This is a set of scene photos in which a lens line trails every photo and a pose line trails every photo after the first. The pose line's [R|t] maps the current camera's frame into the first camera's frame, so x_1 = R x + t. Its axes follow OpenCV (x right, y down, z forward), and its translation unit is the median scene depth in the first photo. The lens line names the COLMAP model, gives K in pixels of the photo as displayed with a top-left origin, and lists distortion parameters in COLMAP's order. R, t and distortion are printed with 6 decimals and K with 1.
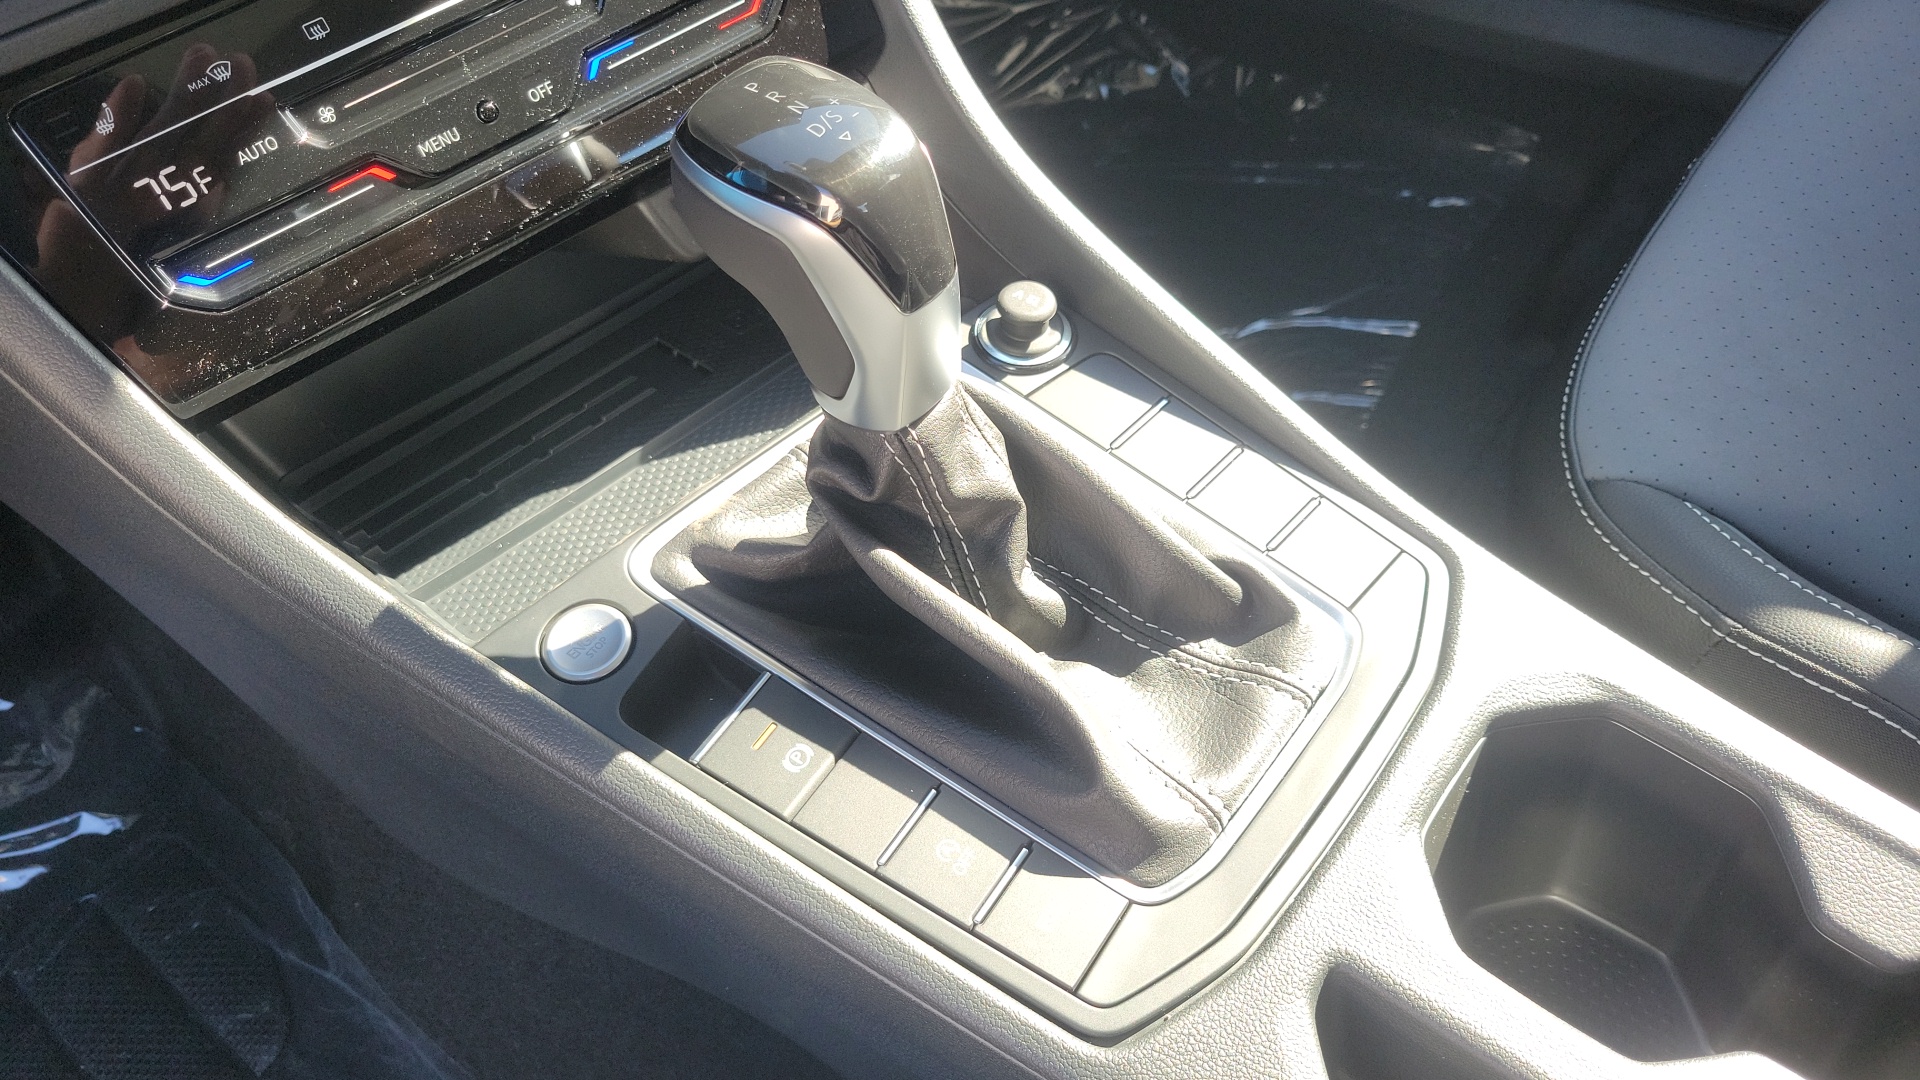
lens RADIAL K [[1536.0, 0, 1008.4], [0, 1536.0, 533.6], [0, 0, 1]] dist [-0.009041, -0.000820]
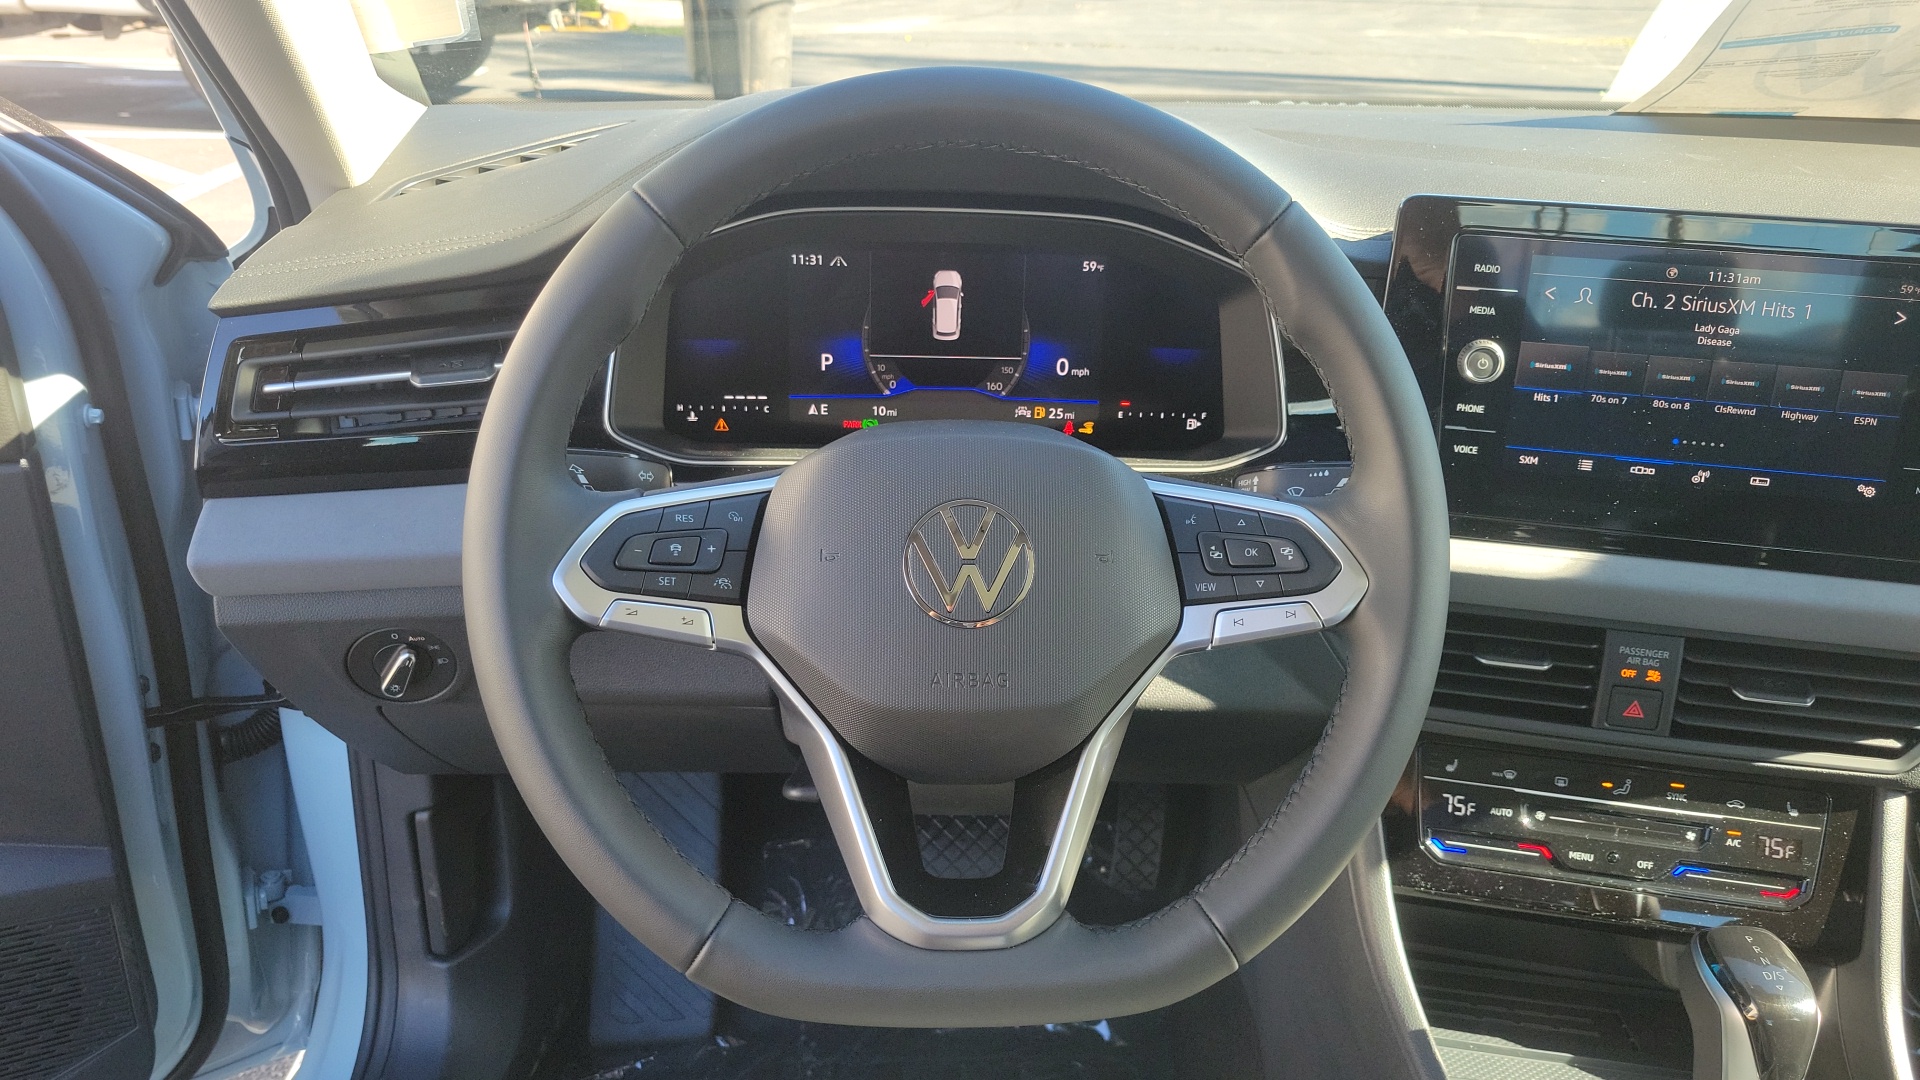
lens RADIAL K [[1464.3, 0, 984.0], [0, 1464.3, 542.5], [0, 0, 1]] dist [0.044990, -0.009217]
pose [[0.635588, 0.429220, -0.641715, 0.185458], [-0.641252, 0.756372, -0.129220, 0.177439], [0.429911, 0.493631, 0.755979, -0.972080]]
